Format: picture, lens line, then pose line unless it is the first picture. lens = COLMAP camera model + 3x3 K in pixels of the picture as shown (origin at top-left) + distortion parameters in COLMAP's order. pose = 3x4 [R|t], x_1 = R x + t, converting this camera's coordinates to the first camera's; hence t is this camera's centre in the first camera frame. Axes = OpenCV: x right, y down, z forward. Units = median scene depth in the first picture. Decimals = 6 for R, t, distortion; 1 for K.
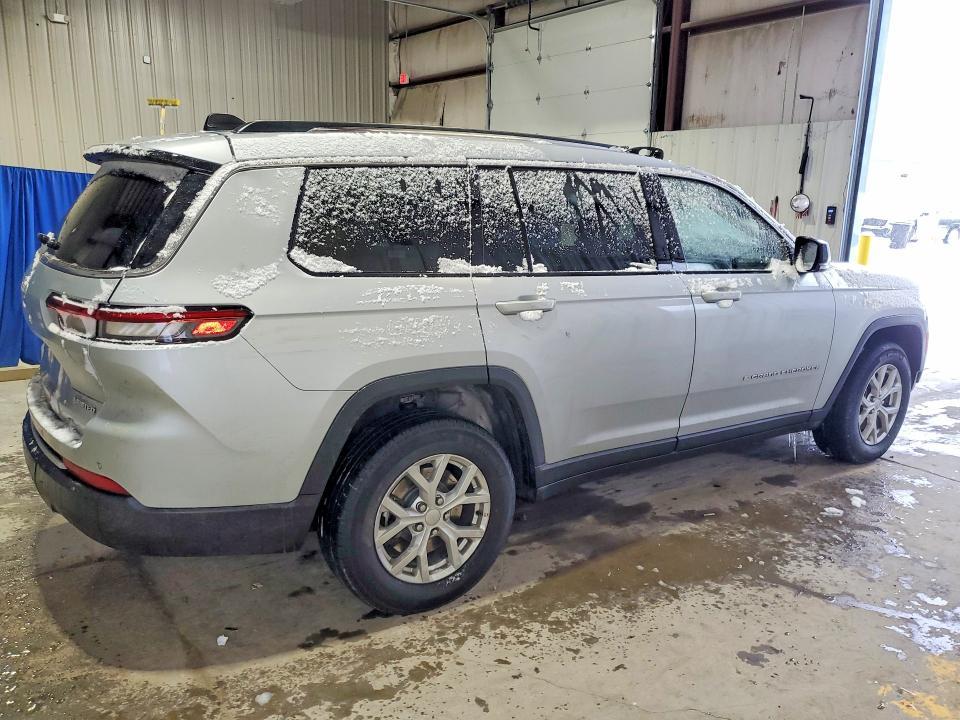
lens RADIAL K [[722.2, 0, 483.3], [0, 722.2, 365.1], [0, 0, 1]] dist [0.037791, -0.013971]
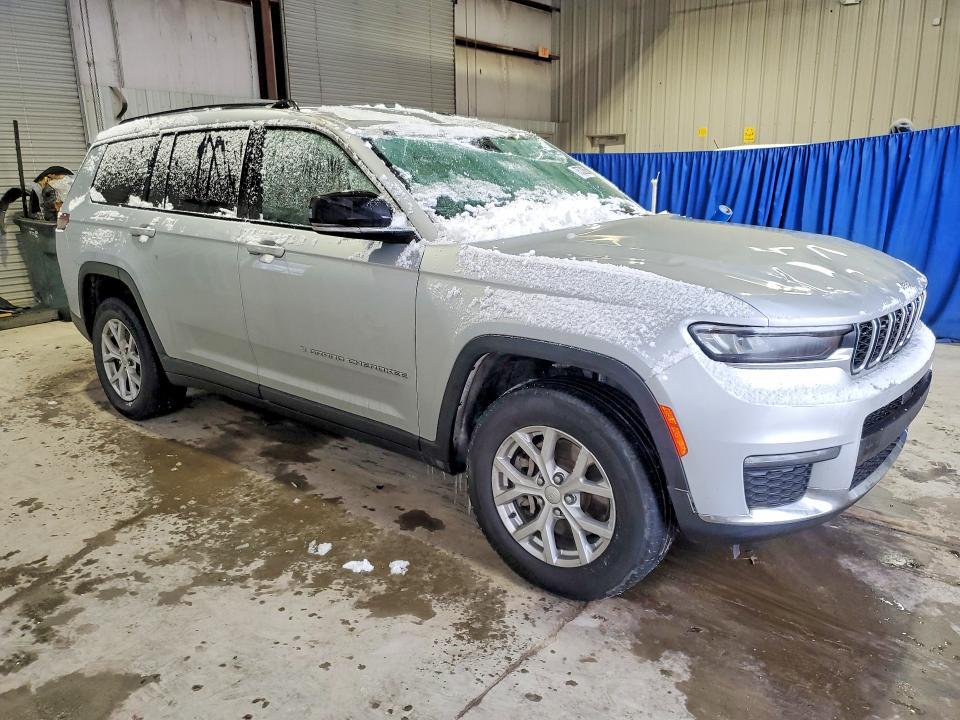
lens RADIAL K [[722.2, 0, 482.5], [0, 722.2, 352.5], [0, 0, 1]] dist [0.037791, -0.013971]
pose [[0.292634, 0.202622, -0.934510, 1.455826], [-0.207763, 0.967418, 0.144698, -0.175416], [0.933381, 0.151813, 0.325196, 1.063278]]
